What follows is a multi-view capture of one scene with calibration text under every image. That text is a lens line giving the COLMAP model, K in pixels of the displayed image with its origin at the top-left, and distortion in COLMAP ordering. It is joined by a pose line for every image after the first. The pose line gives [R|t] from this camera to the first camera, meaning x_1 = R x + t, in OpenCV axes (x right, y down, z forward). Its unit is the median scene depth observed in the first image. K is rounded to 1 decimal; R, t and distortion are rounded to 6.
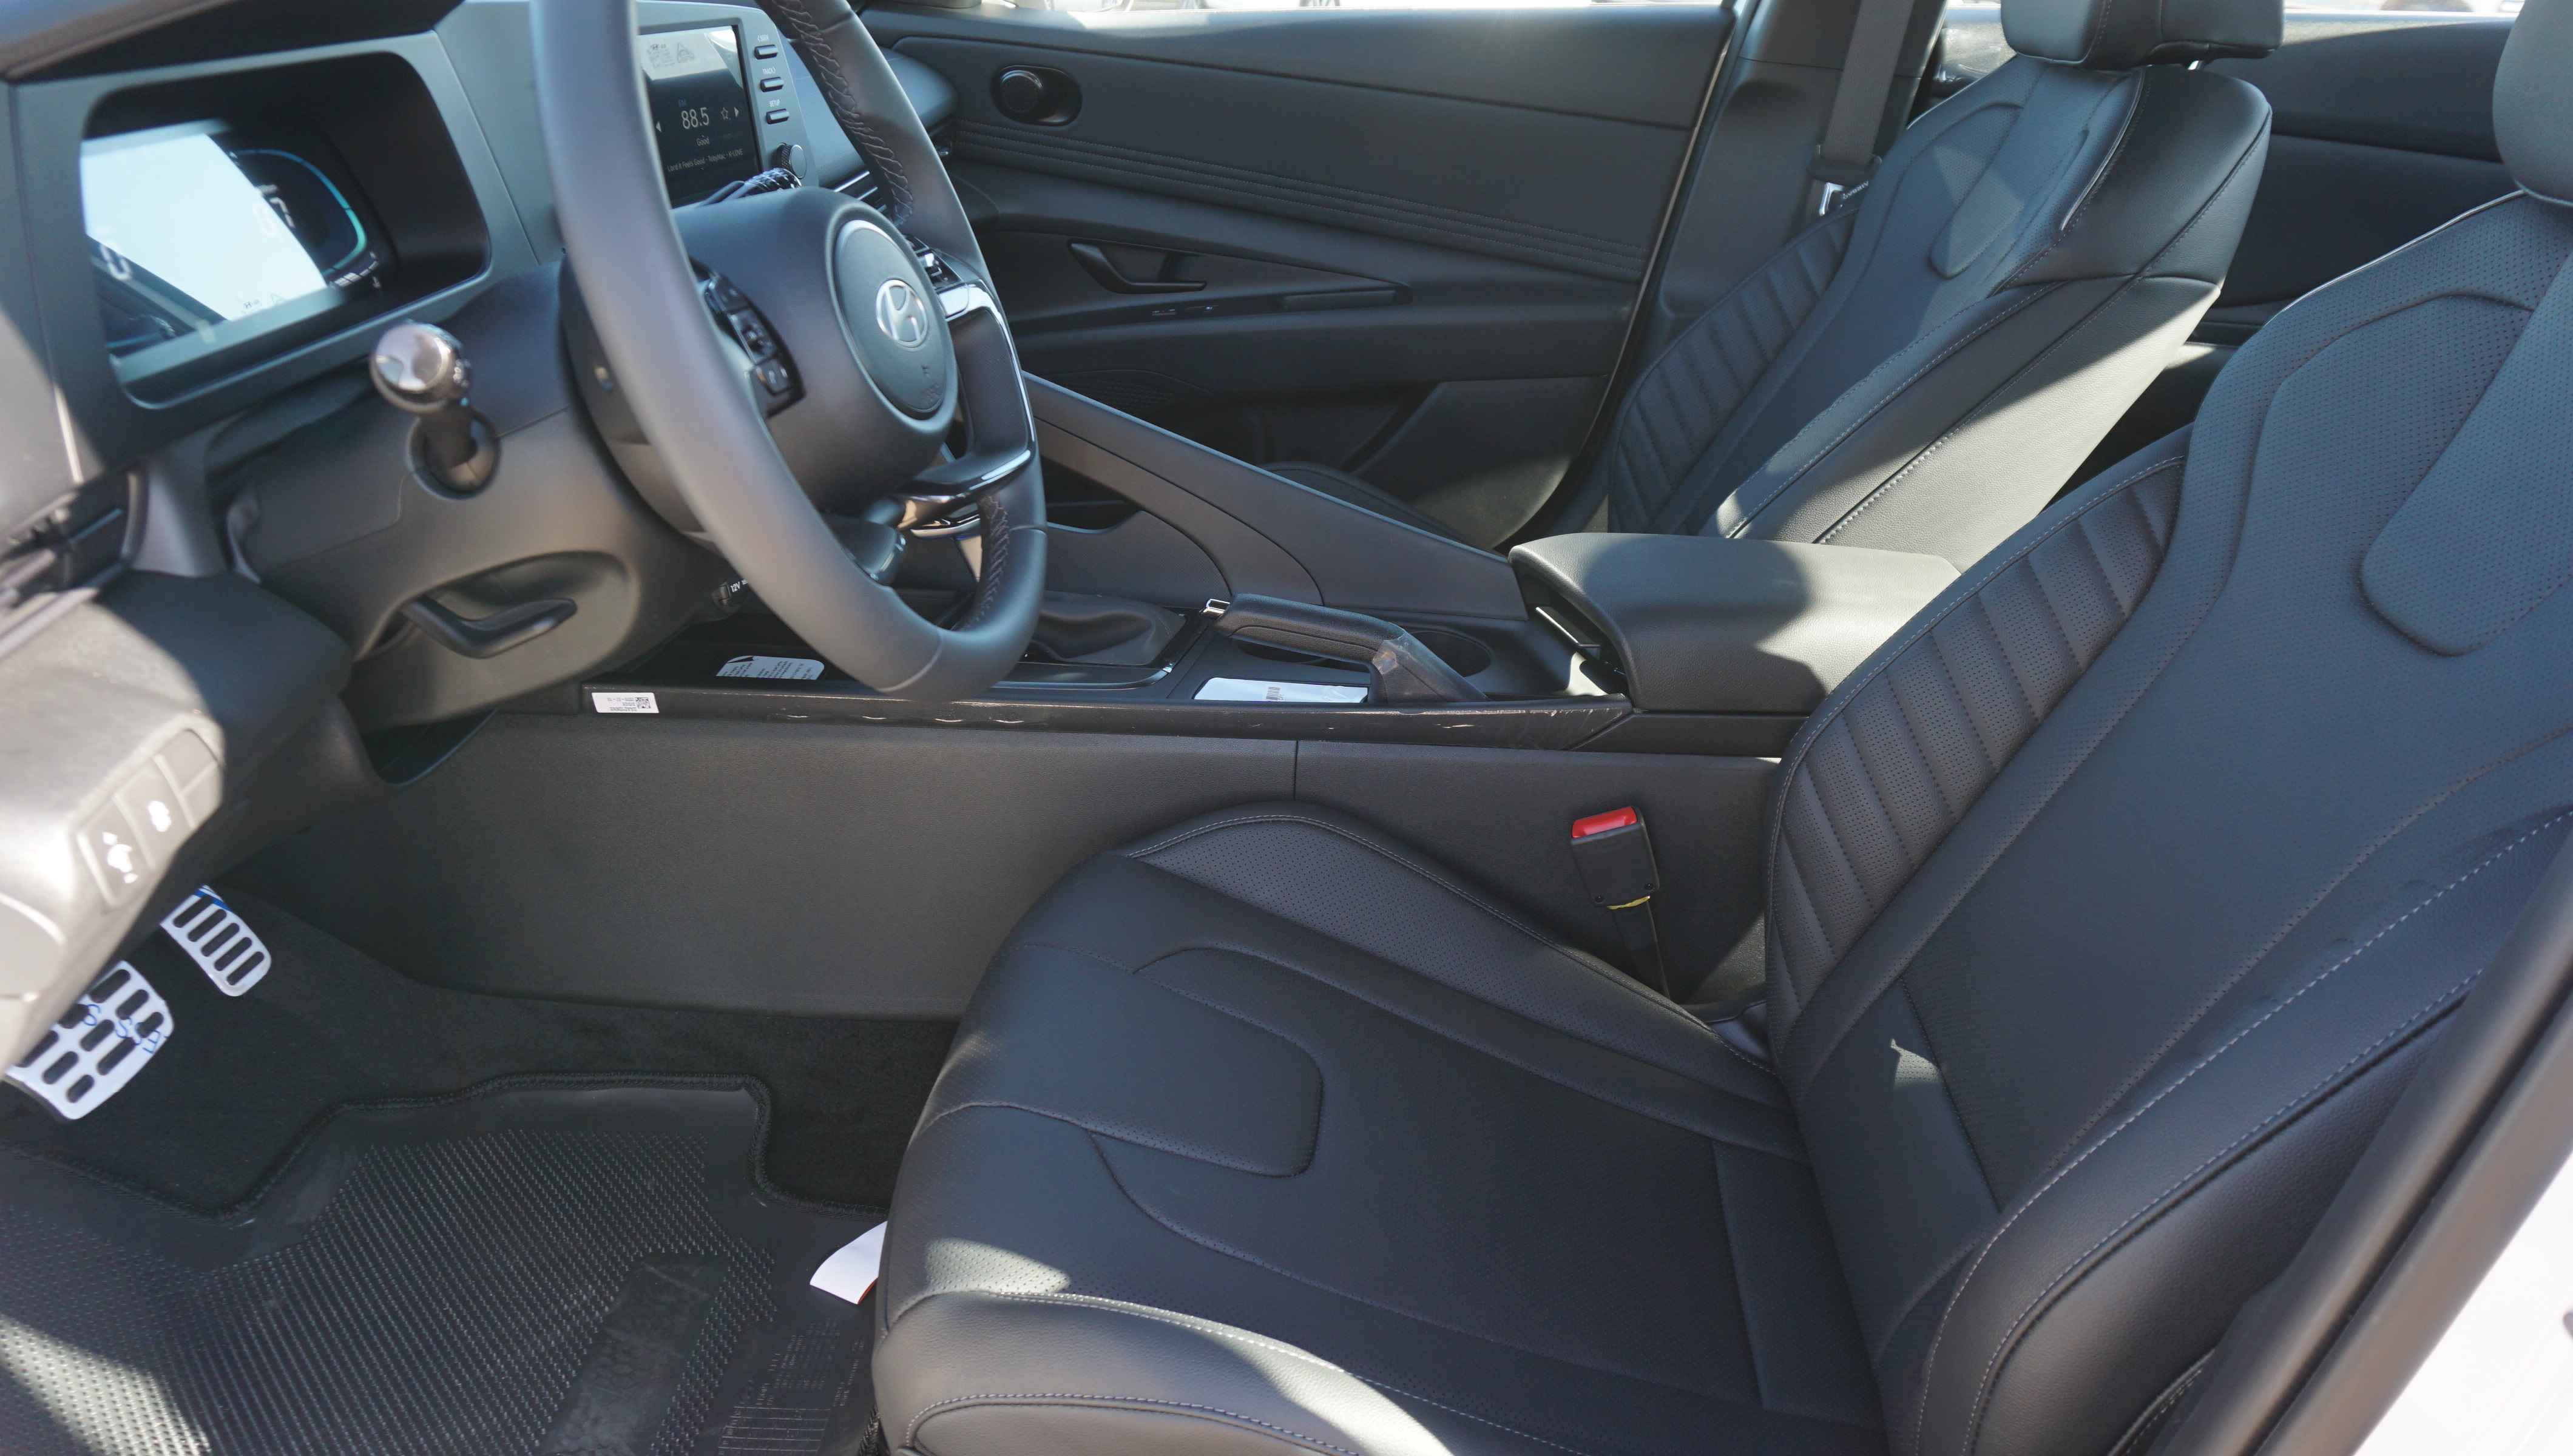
lens RADIAL K [[1728.0, 0, 1295.4], [0, 1728.0, 733.6], [0, 0, 1]] dist [-0.050366, 0.038374]
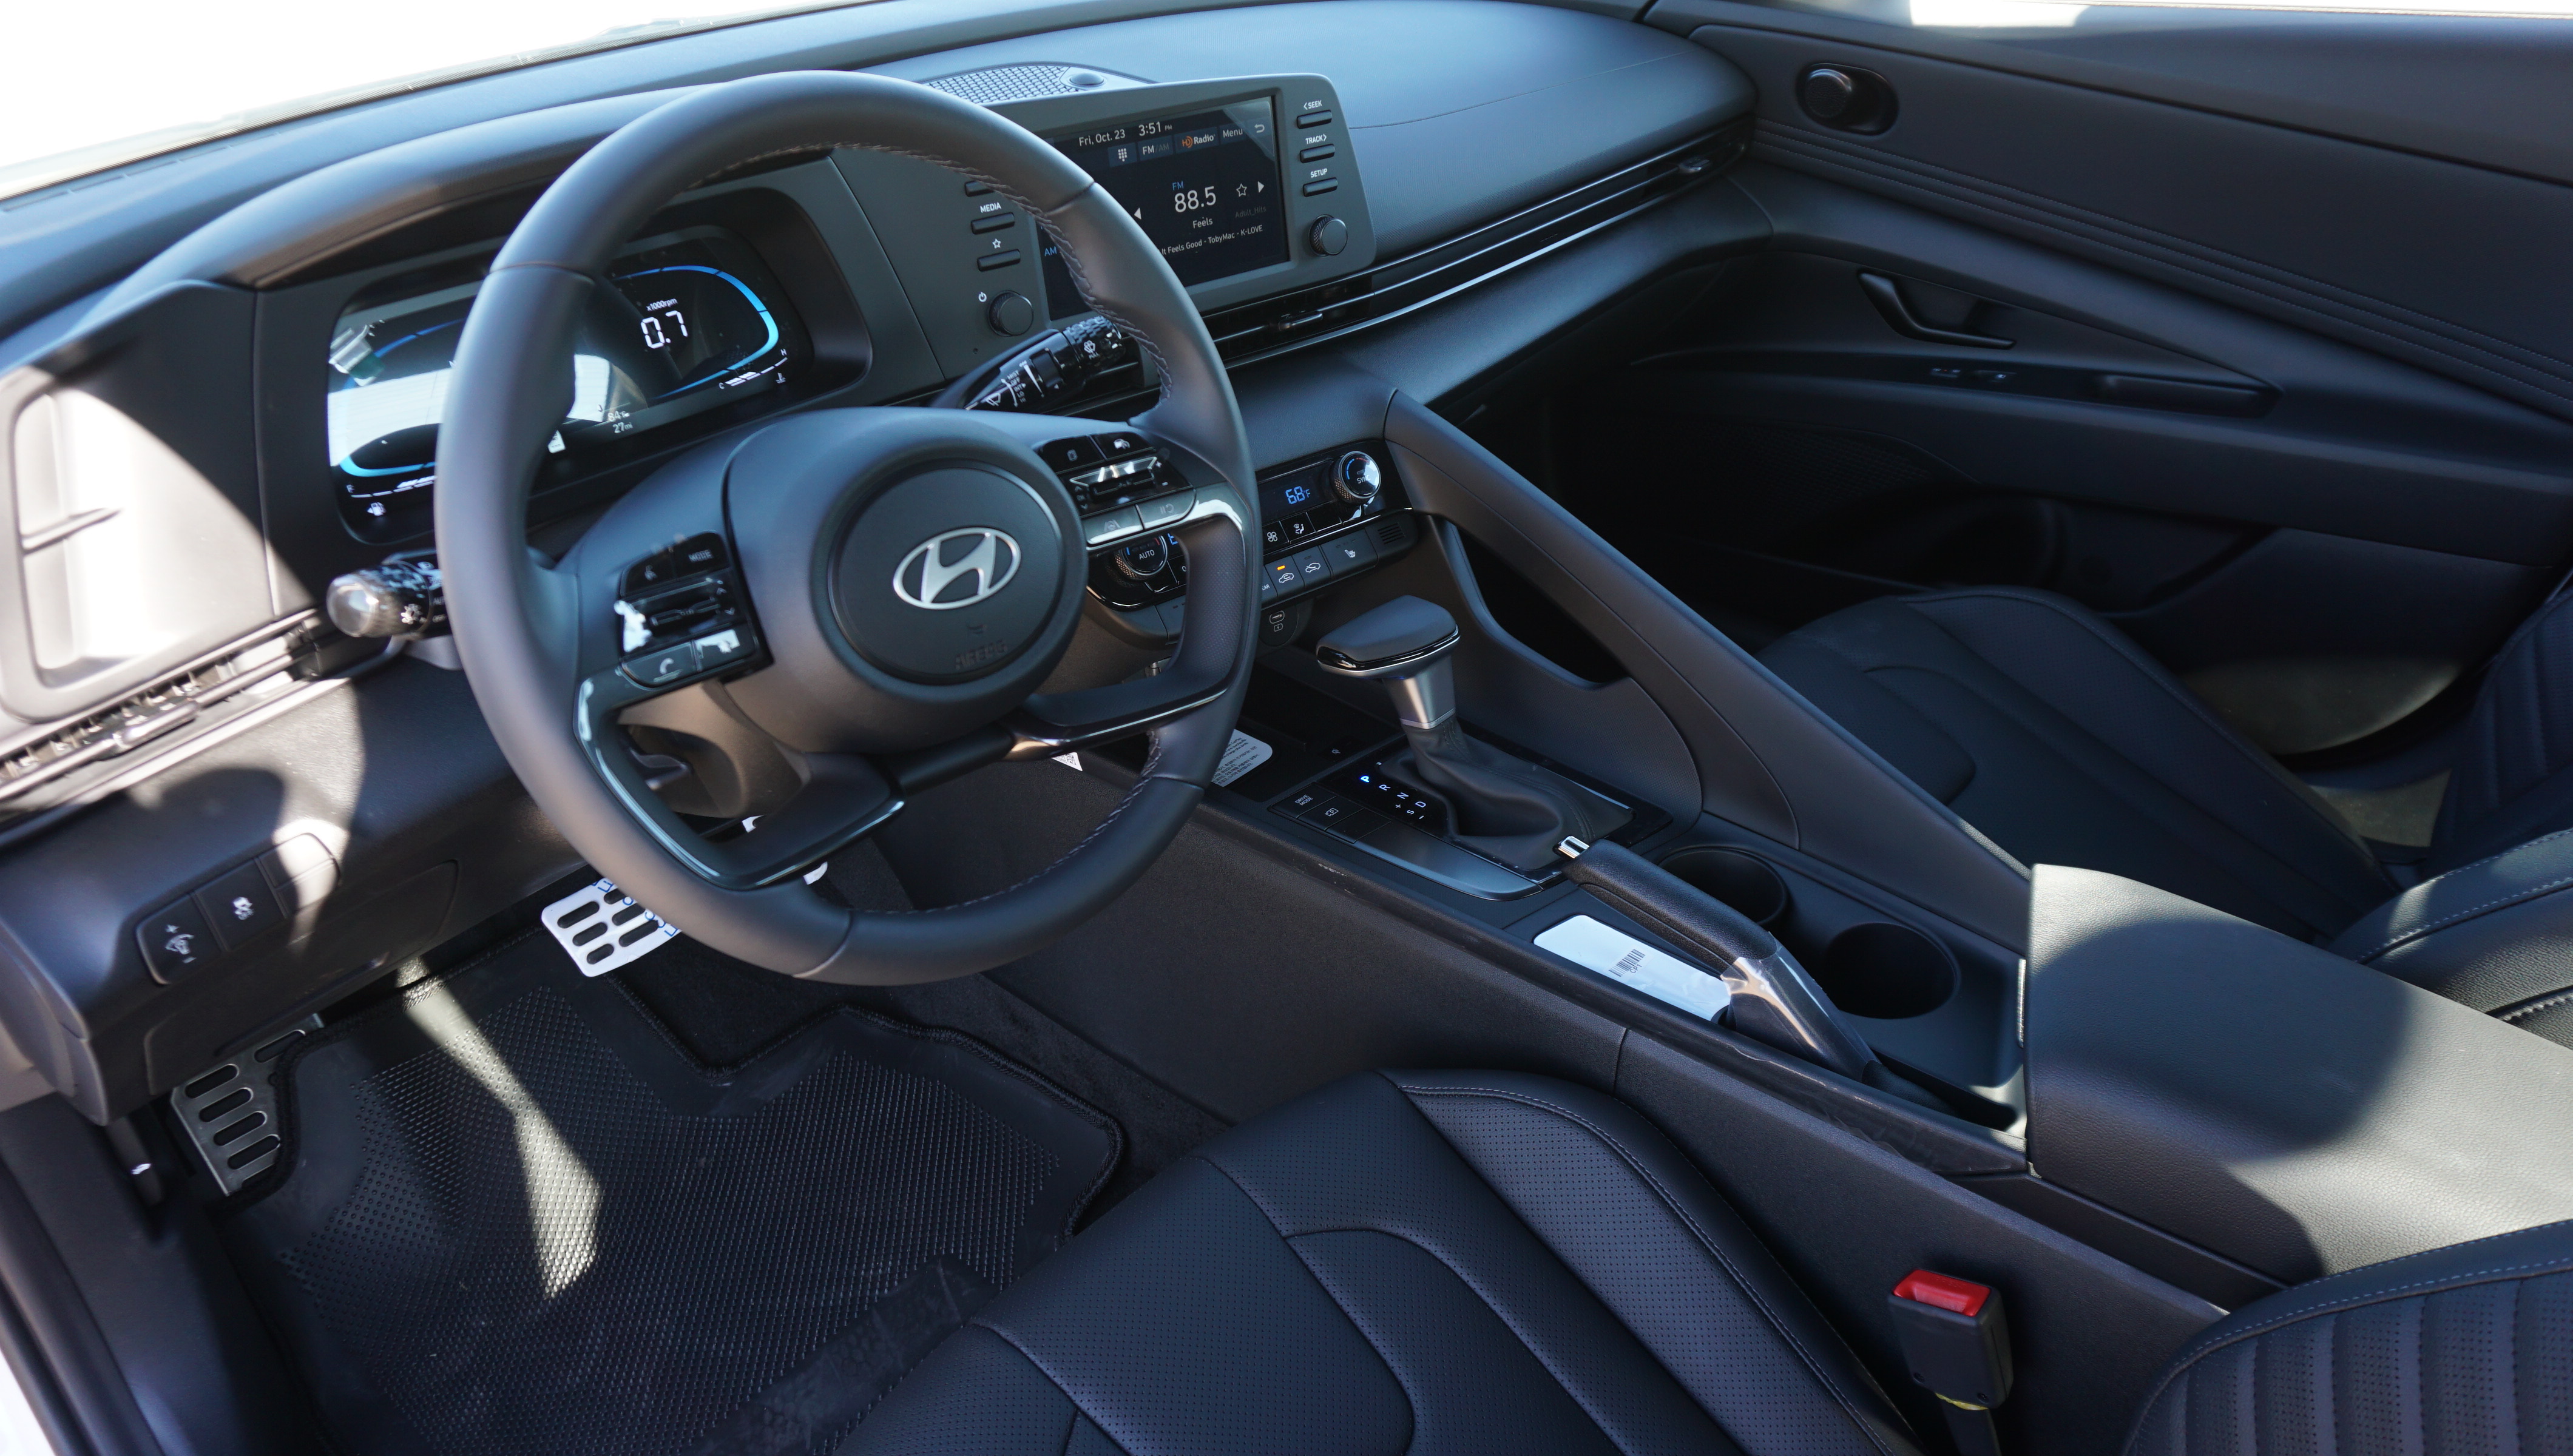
lens RADIAL K [[1728.0, 0, 1295.4], [0, 1728.0, 733.6], [0, 0, 1]] dist [-0.050366, 0.038374]
pose [[0.781284, 0.277392, -0.559150, 0.275090], [-0.220967, 0.960727, 0.167861, -0.216454], [0.583754, -0.007593, 0.811895, 0.219071]]
